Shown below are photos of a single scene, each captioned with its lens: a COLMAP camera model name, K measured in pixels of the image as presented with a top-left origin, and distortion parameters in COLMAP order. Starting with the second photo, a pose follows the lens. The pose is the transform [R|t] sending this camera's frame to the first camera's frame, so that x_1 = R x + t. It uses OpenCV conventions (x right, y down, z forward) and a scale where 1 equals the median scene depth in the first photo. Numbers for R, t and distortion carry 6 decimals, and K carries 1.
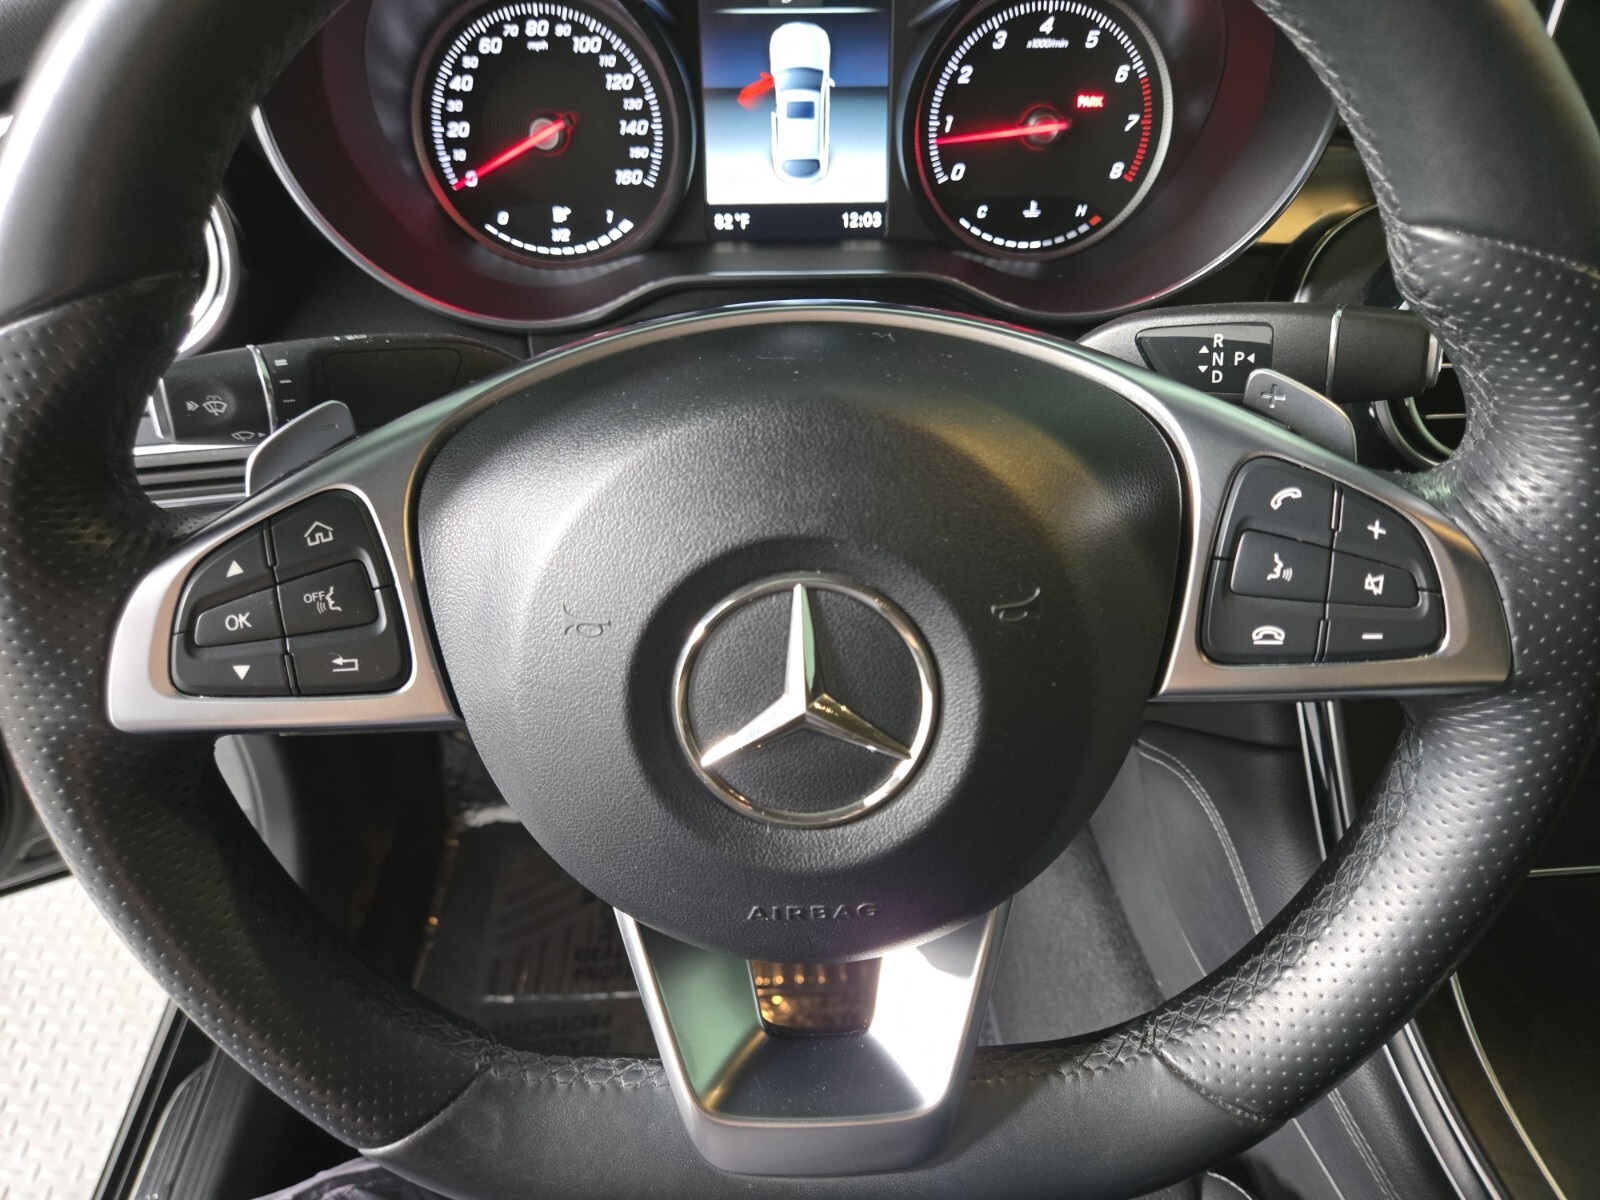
lens RADIAL K [[1099.7, 0, 795.6], [0, 1099.7, 584.1], [0, 0, 1]] dist [0.037055, -0.049300]
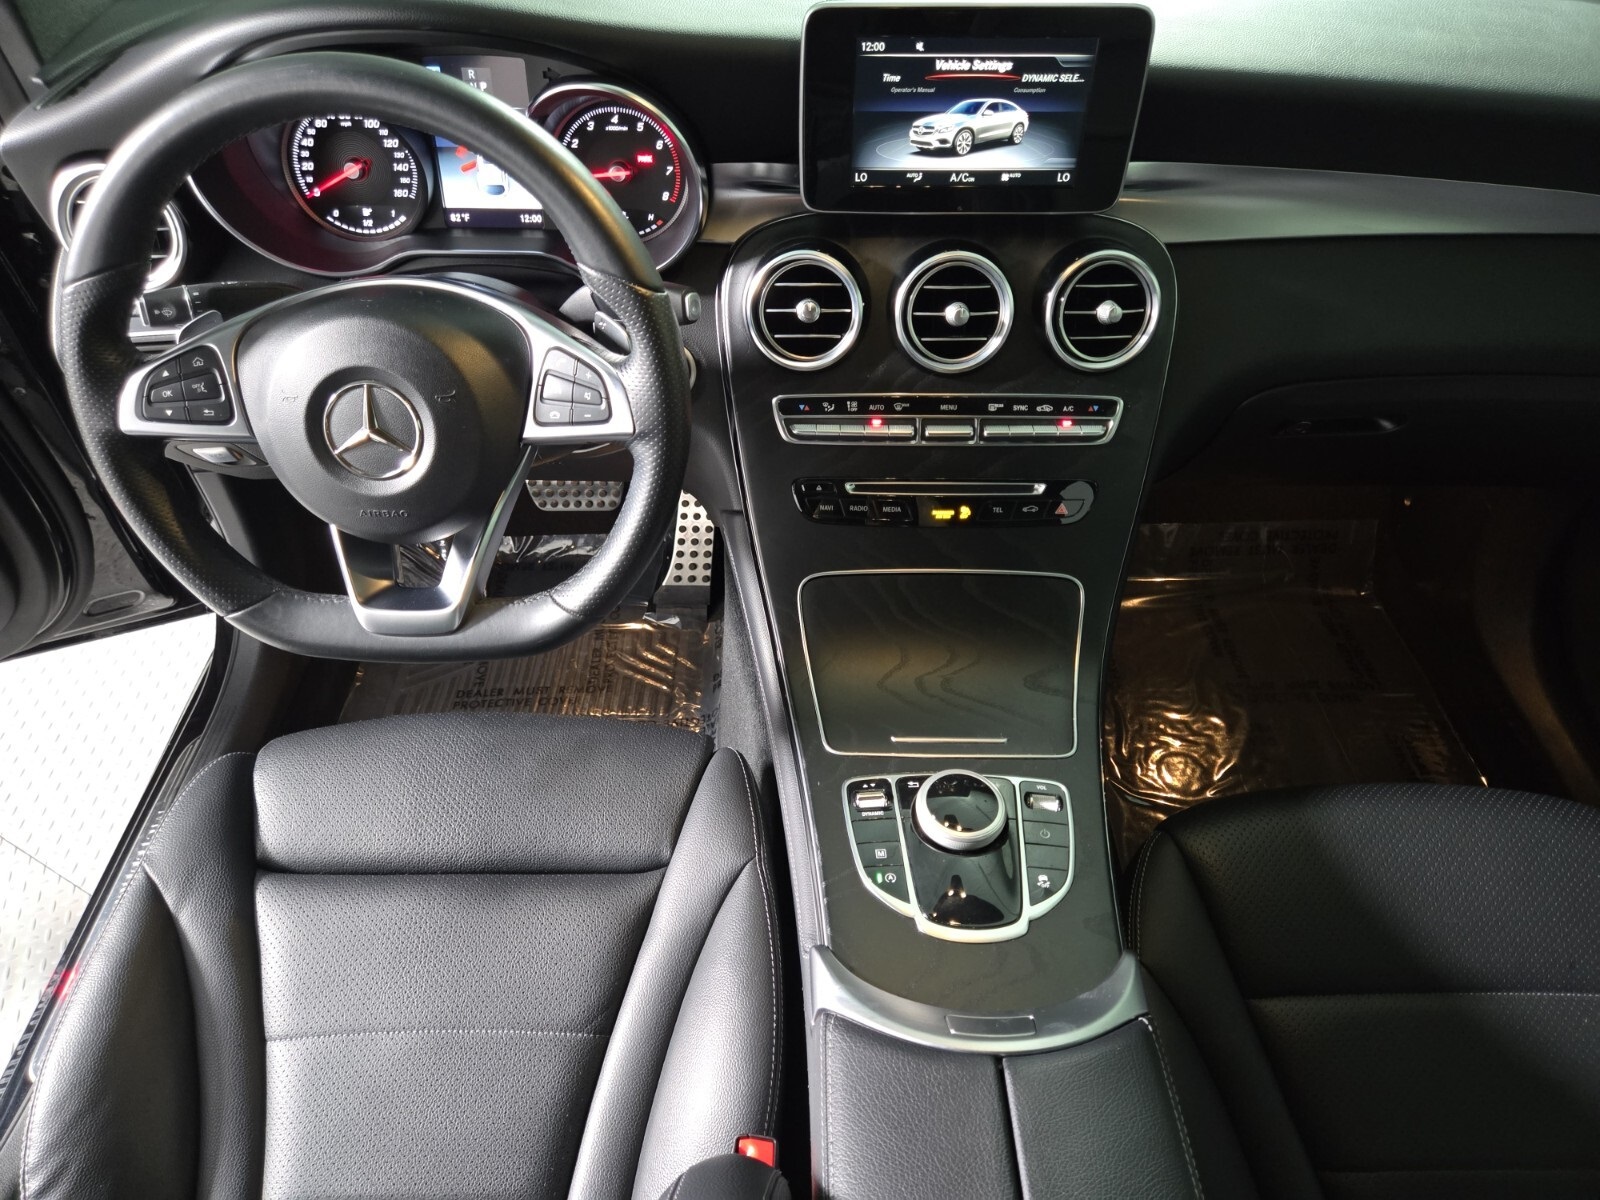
lens RADIAL K [[1101.6, 0, 800.0], [0, 1101.6, 600.0], [0, 0, 1]] dist [0.046871, -0.055251]
pose [[0.998763, 0.036740, -0.033500, 0.628532], [-0.033886, 0.996047, 0.082115, 0.142164], [0.036385, -0.080878, 0.996060, -0.923110]]
